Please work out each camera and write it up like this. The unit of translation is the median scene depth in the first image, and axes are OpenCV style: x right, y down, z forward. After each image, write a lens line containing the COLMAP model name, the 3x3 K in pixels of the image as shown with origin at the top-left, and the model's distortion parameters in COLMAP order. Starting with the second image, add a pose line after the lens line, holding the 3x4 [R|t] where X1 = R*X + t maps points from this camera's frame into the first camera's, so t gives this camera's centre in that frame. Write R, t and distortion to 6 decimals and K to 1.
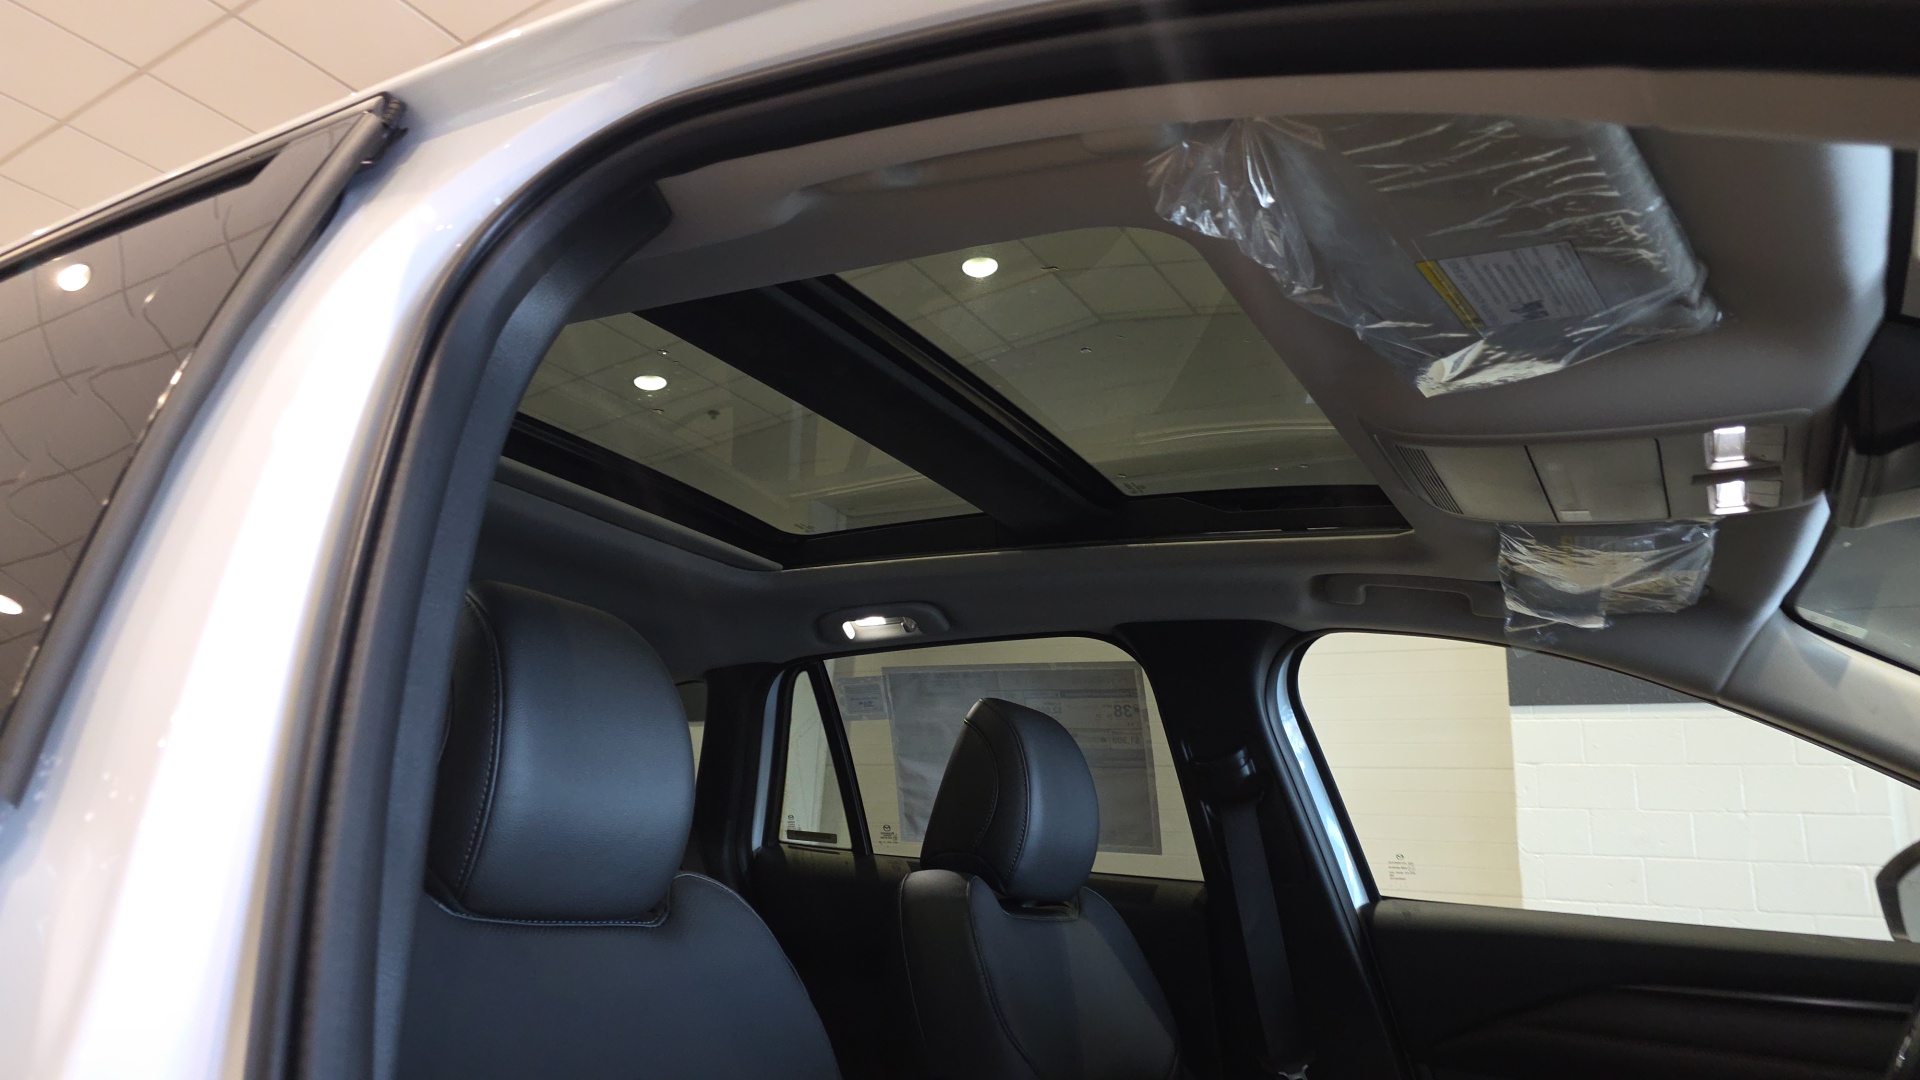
lens RADIAL K [[1299.5, 0, 953.2], [0, 1299.5, 535.0], [0, 0, 1]] dist [0.032843, -0.038505]
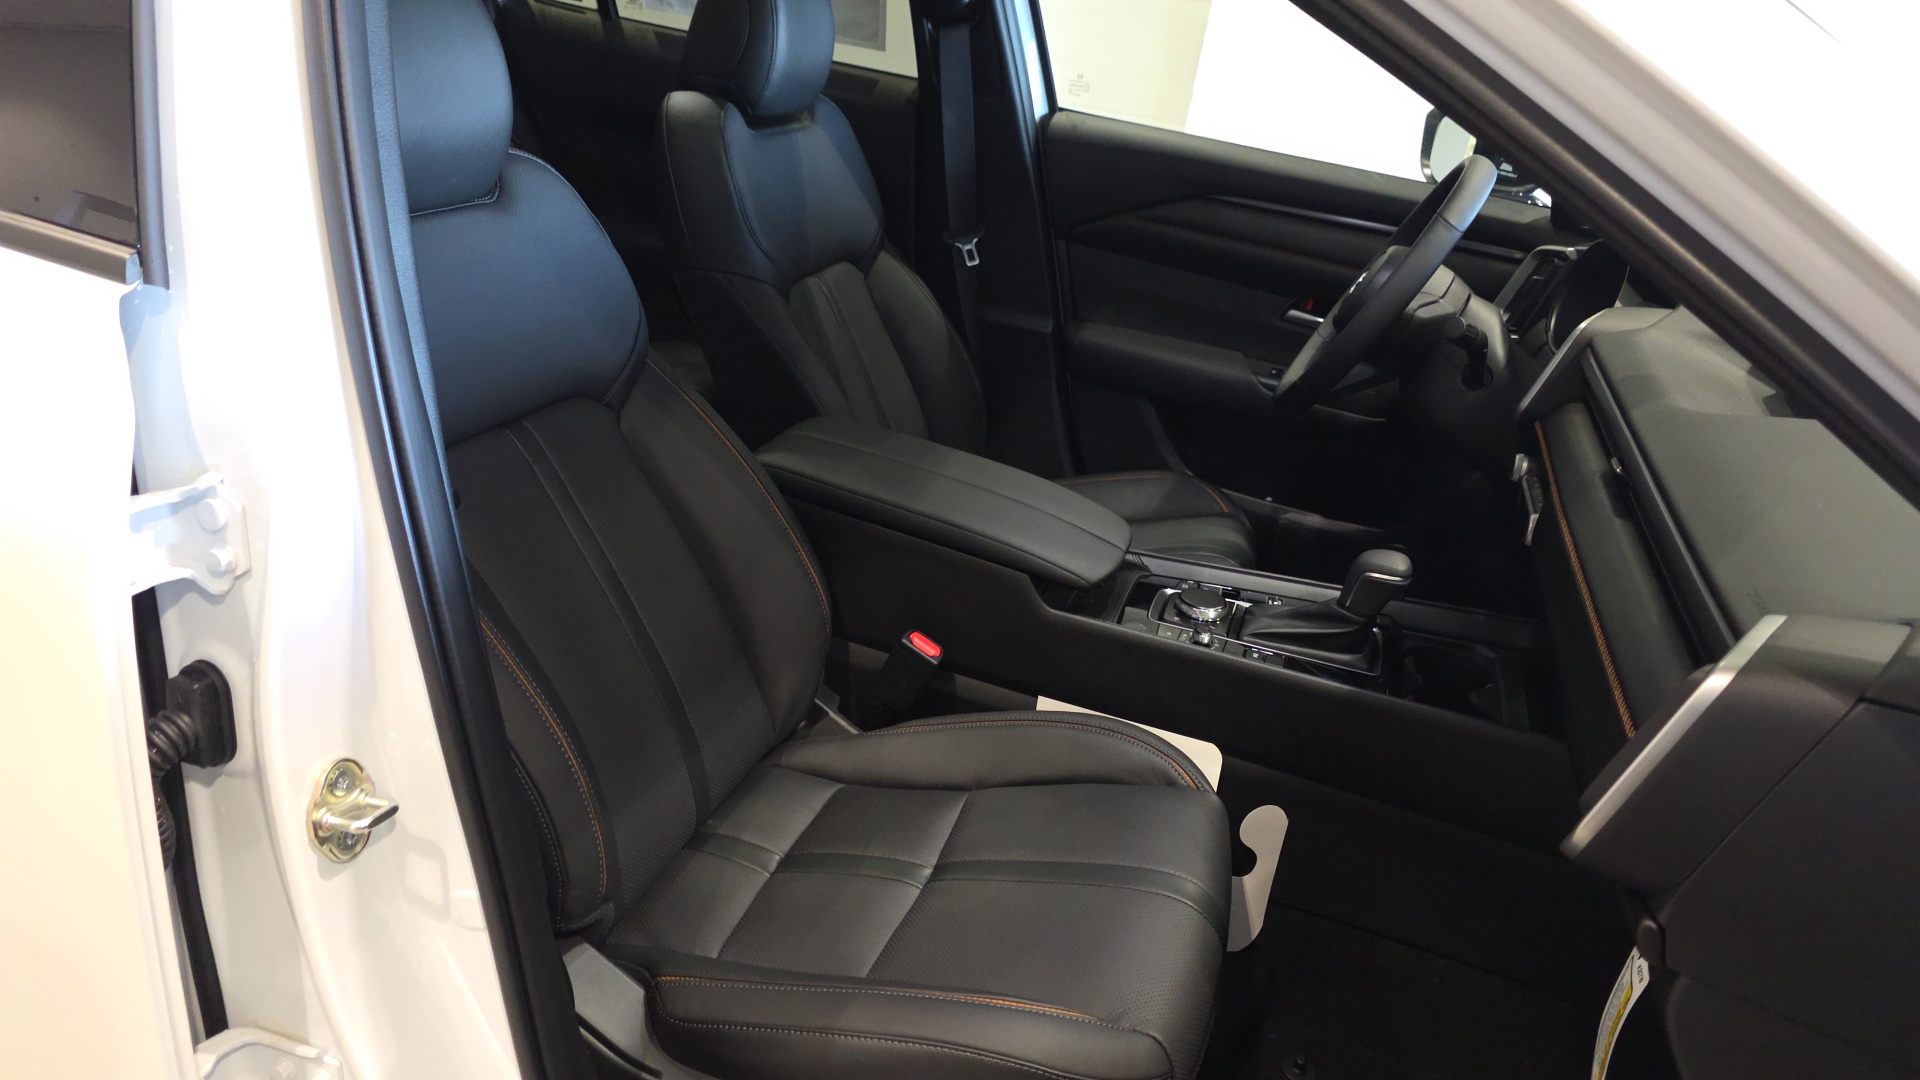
lens RADIAL K [[1299.5, 0, 953.2], [0, 1299.5, 535.0], [0, 0, 1]] dist [0.032843, -0.038505]
pose [[0.975312, -0.006748, 0.220728, -0.039352], [-0.140406, 0.752541, 0.643404, -0.193898], [-0.170448, -0.658511, 0.733014, -0.137004]]
